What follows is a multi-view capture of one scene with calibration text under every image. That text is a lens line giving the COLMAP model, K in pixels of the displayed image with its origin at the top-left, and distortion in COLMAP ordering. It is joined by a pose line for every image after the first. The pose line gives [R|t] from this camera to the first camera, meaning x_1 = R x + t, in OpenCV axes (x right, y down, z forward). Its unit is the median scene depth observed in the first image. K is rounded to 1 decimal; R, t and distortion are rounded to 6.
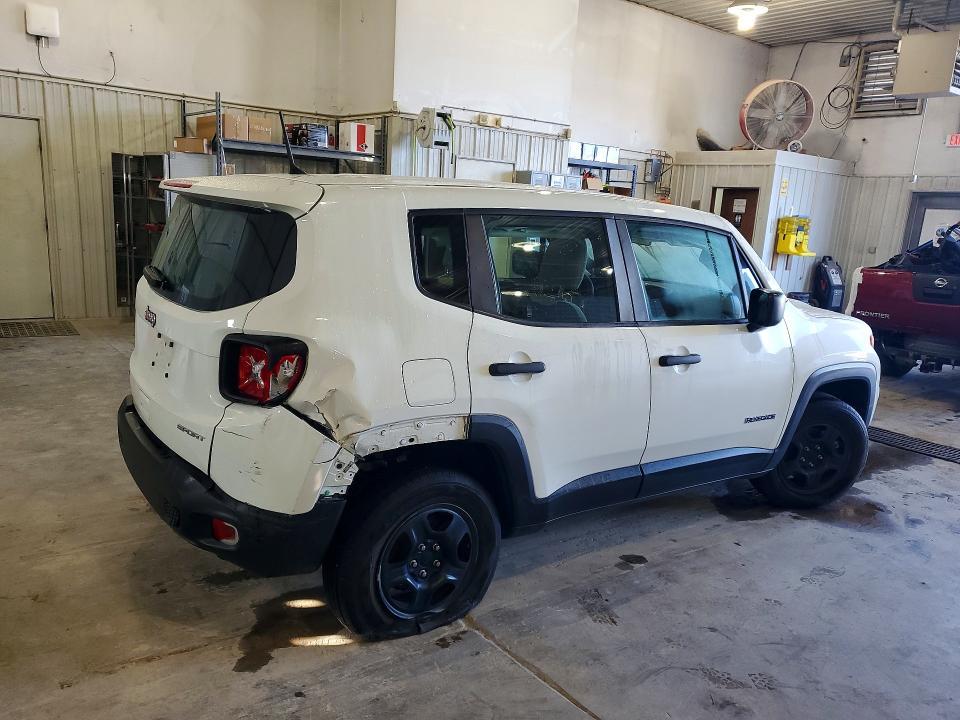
lens RADIAL K [[753.4, 0, 485.8], [0, 753.4, 367.3], [0, 0, 1]] dist [0.022327, -0.002635]
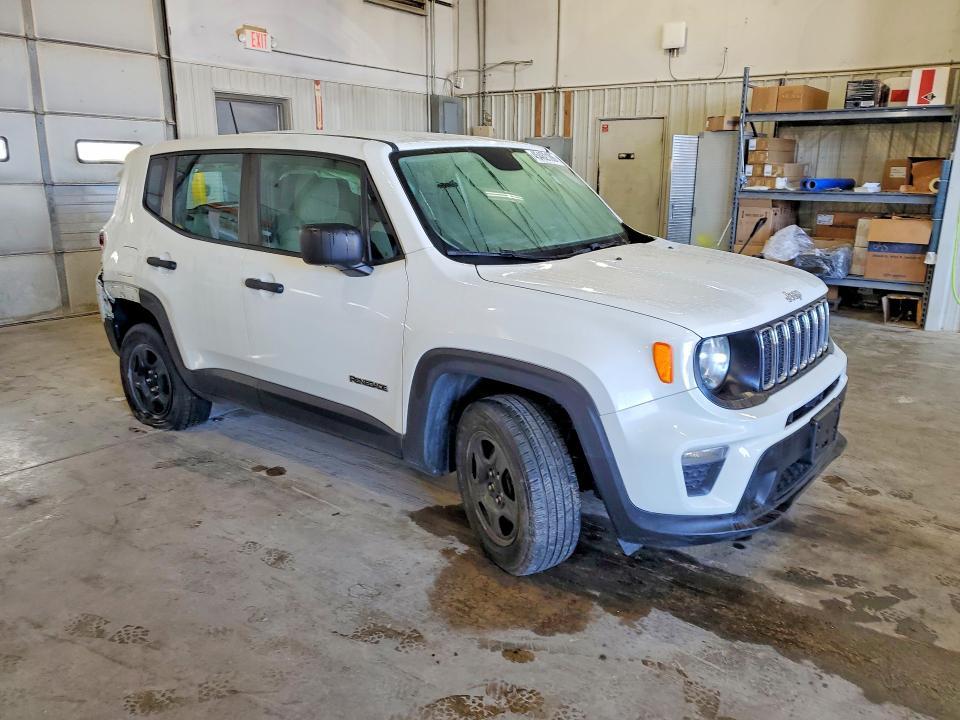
lens RADIAL K [[753.4, 0, 490.0], [0, 753.4, 361.5], [0, 0, 1]] dist [0.022327, -0.002635]
pose [[0.284158, 0.179964, -0.941736, 1.110368], [-0.194338, 0.972648, 0.127232, -0.082937], [0.938875, 0.146861, 0.311360, 0.812607]]
